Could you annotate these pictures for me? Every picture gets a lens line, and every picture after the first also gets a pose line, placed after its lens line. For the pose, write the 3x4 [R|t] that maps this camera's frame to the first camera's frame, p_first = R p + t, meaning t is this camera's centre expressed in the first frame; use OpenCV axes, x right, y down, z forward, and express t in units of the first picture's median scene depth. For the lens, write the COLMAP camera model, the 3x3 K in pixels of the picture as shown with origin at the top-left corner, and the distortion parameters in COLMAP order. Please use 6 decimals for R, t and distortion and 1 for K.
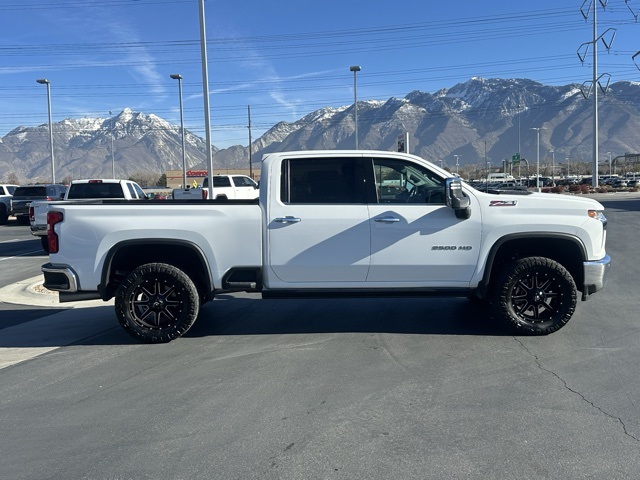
lens RADIAL K [[637.6, 0, 316.0], [0, 637.6, 230.9], [0, 0, 1]] dist [0.183708, -0.365182]
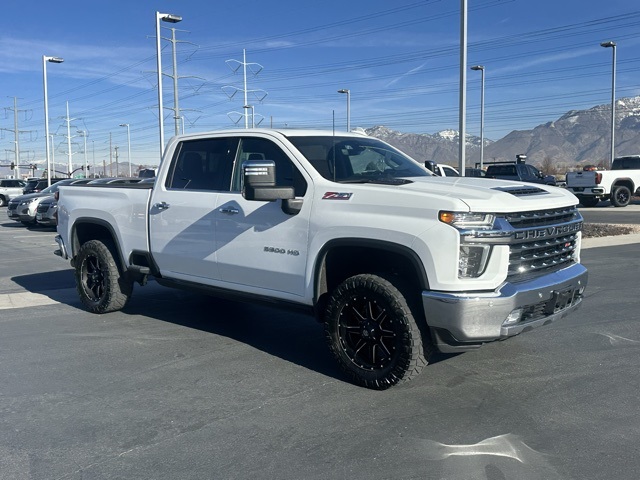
lens RADIAL K [[637.6, 0, 316.0], [0, 637.6, 230.9], [0, 0, 1]] dist [0.183708, -0.365182]
pose [[0.701252, 0.068890, -0.709578, 0.790081], [-0.050237, 0.997621, 0.047208, -0.036401], [0.711142, 0.002542, 0.703044, 0.485678]]
